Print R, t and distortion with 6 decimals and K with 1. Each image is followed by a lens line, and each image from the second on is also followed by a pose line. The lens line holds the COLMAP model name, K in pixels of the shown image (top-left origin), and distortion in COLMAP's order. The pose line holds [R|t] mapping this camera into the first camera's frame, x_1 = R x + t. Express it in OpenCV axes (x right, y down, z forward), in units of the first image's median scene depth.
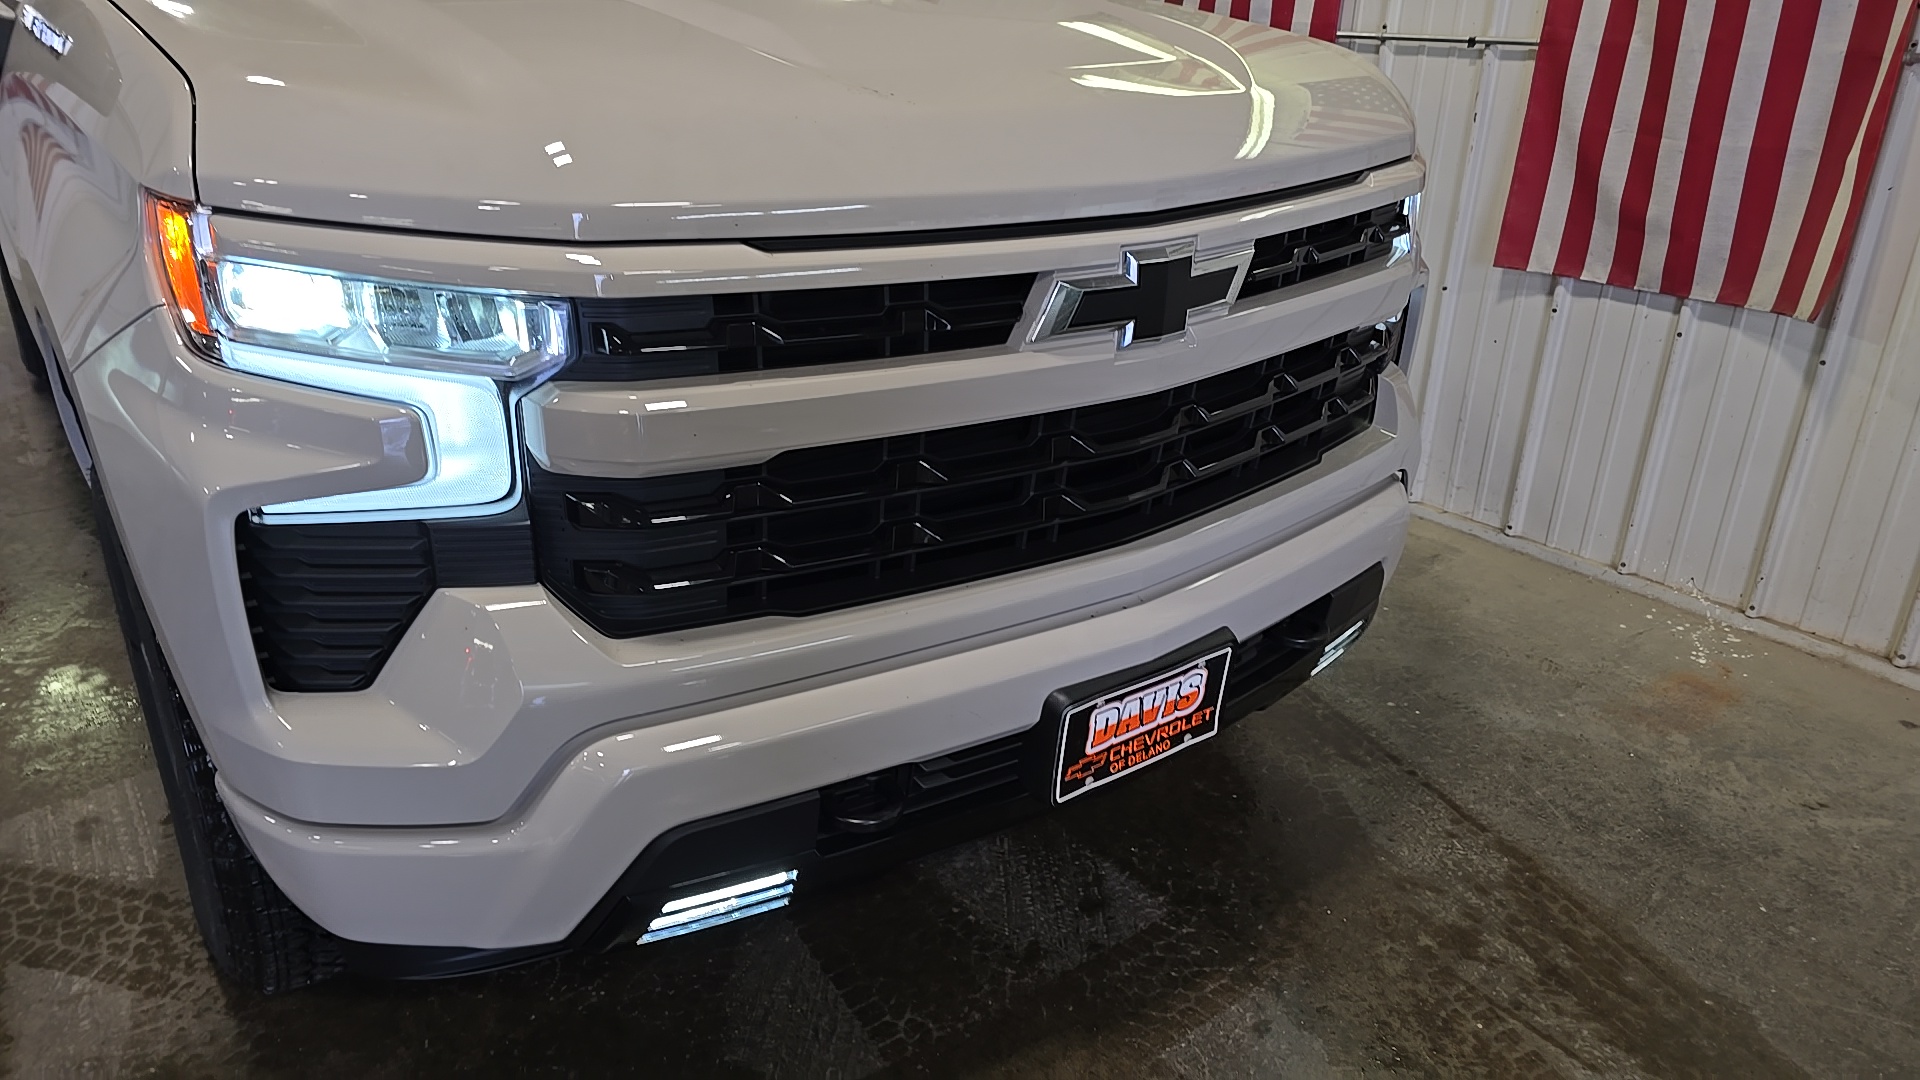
lens RADIAL K [[1270.1, 0, 960.0], [0, 1270.1, 540.0], [0, 0, 1]] dist [0.052278, -0.034810]
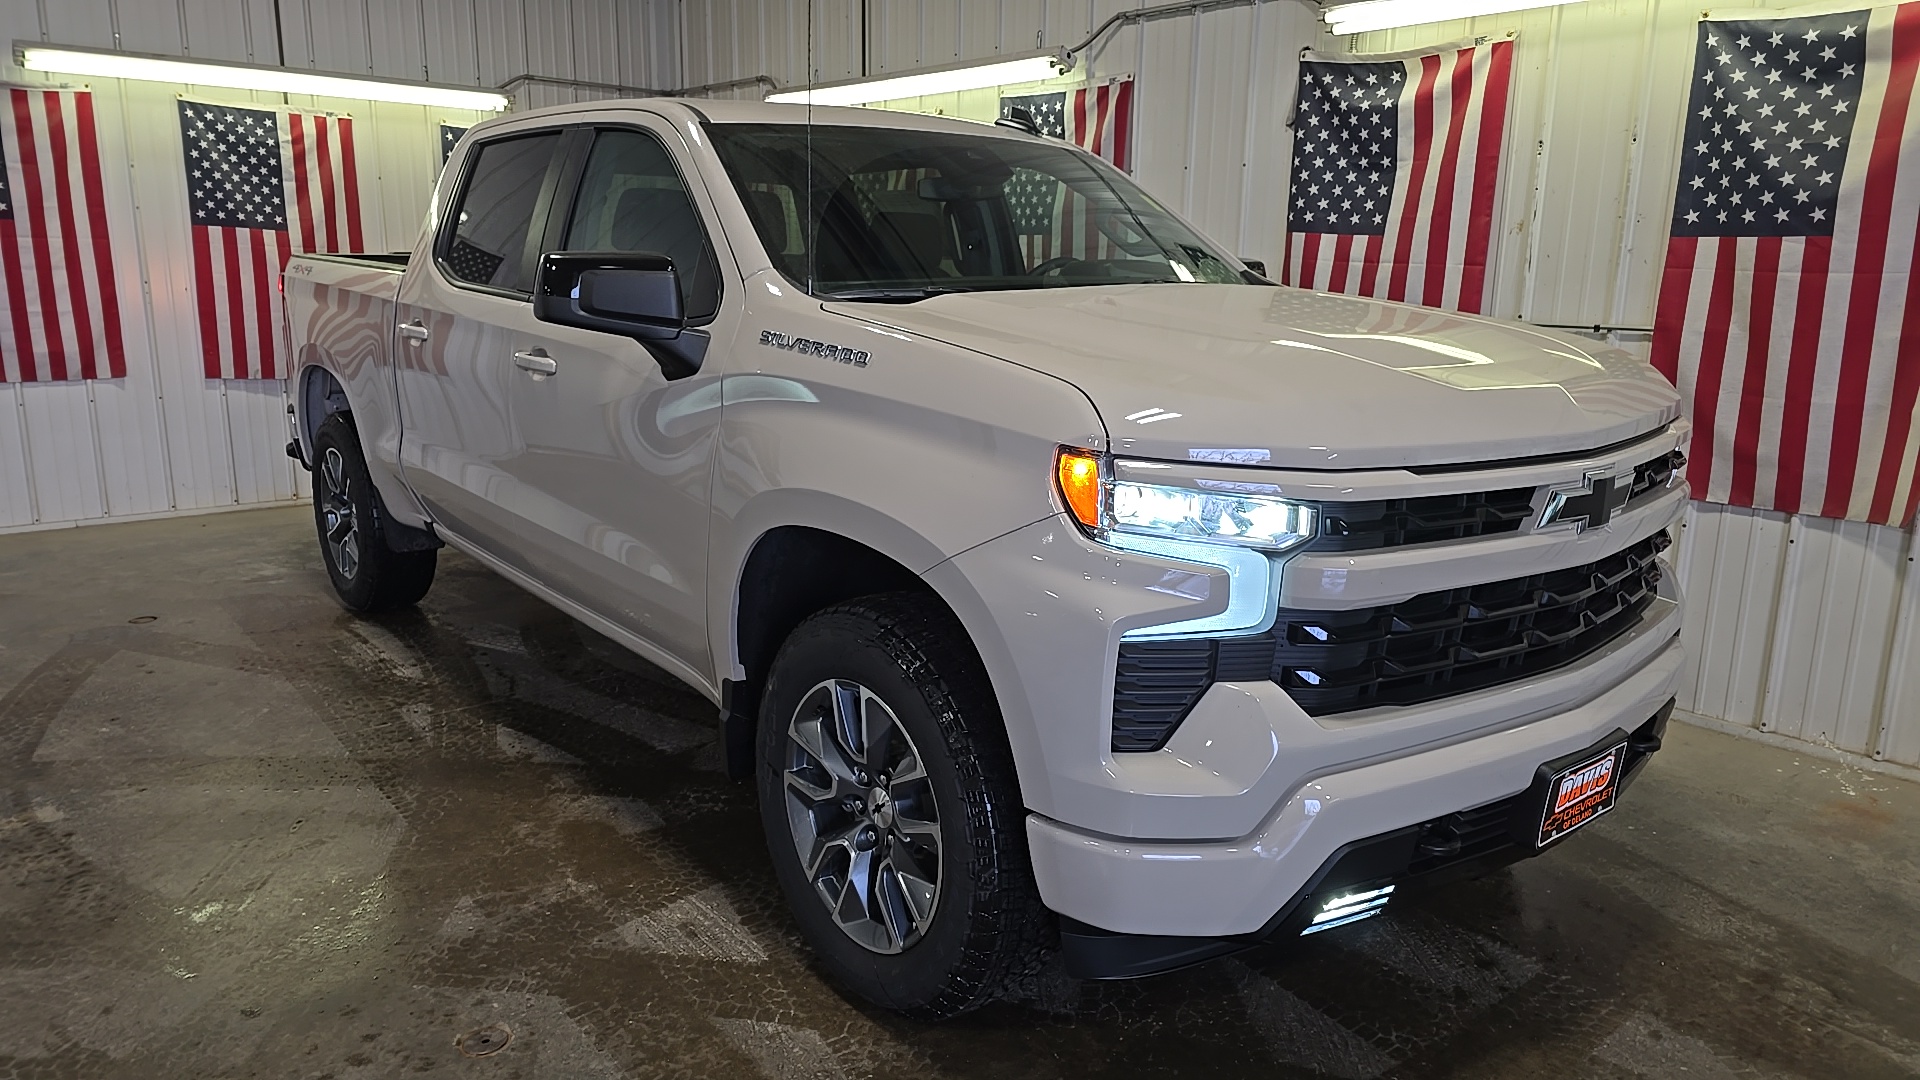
lens RADIAL K [[1263.9, 0, 960.0], [0, 1263.9, 540.0], [0, 0, 1]] dist [0.005160, -0.003386]
pose [[0.999446, -0.015045, 0.029677, -0.508117], [0.020365, 0.981957, -0.188003, 0.099931], [-0.026313, 0.188503, 0.981720, -0.375137]]
